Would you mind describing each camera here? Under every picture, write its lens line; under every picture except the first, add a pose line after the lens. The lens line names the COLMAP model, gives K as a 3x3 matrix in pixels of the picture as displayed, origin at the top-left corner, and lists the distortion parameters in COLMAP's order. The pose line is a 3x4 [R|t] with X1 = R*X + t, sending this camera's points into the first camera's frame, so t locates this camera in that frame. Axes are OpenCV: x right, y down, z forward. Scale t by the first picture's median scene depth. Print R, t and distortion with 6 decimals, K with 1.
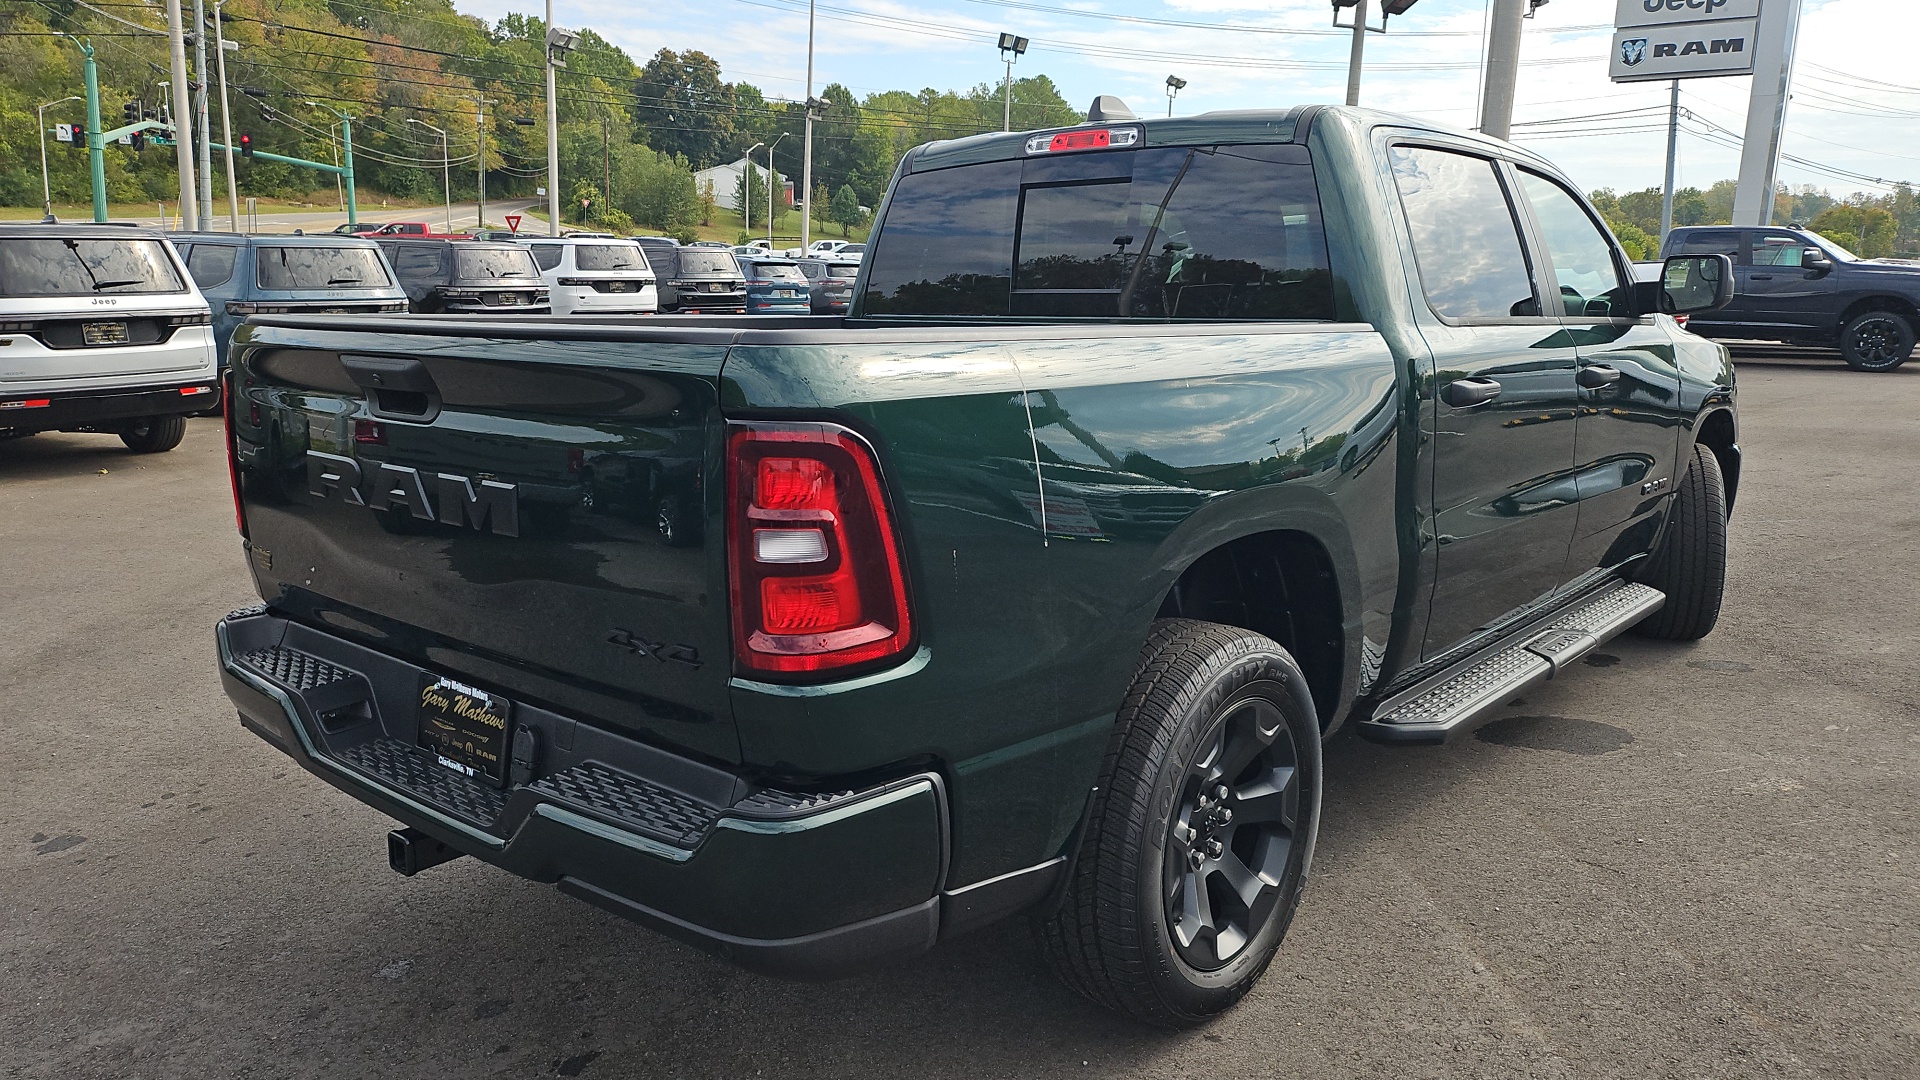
lens RADIAL K [[1369.4, 0, 945.3], [0, 1369.4, 536.2], [0, 0, 1]] dist [0.042816, -0.060882]
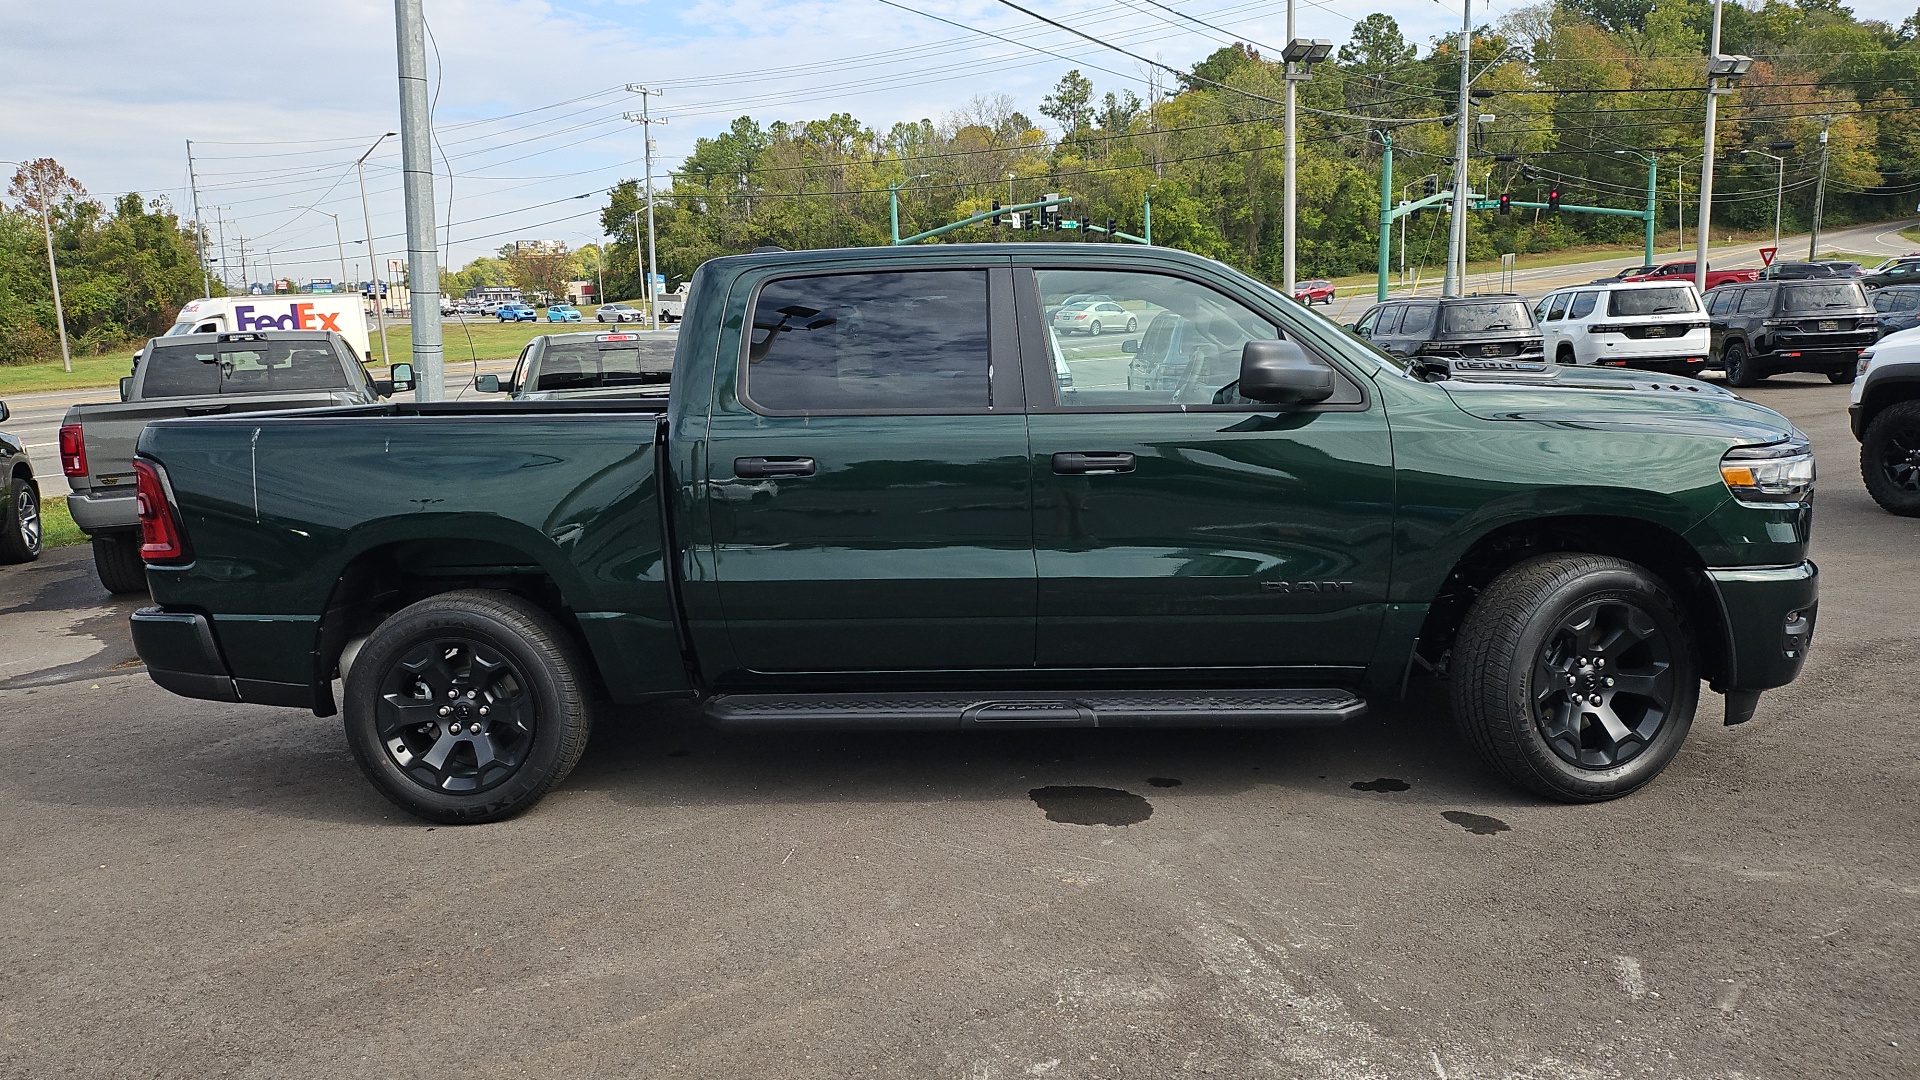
lens RADIAL K [[1369.4, 0, 945.3], [0, 1369.4, 536.2], [0, 0, 1]] dist [0.042816, -0.060882]
pose [[0.574869, 0.084771, -0.813842, 0.142121], [-0.107582, 0.993815, 0.027526, -0.008680], [0.811142, 0.071731, 0.580434, 0.036074]]
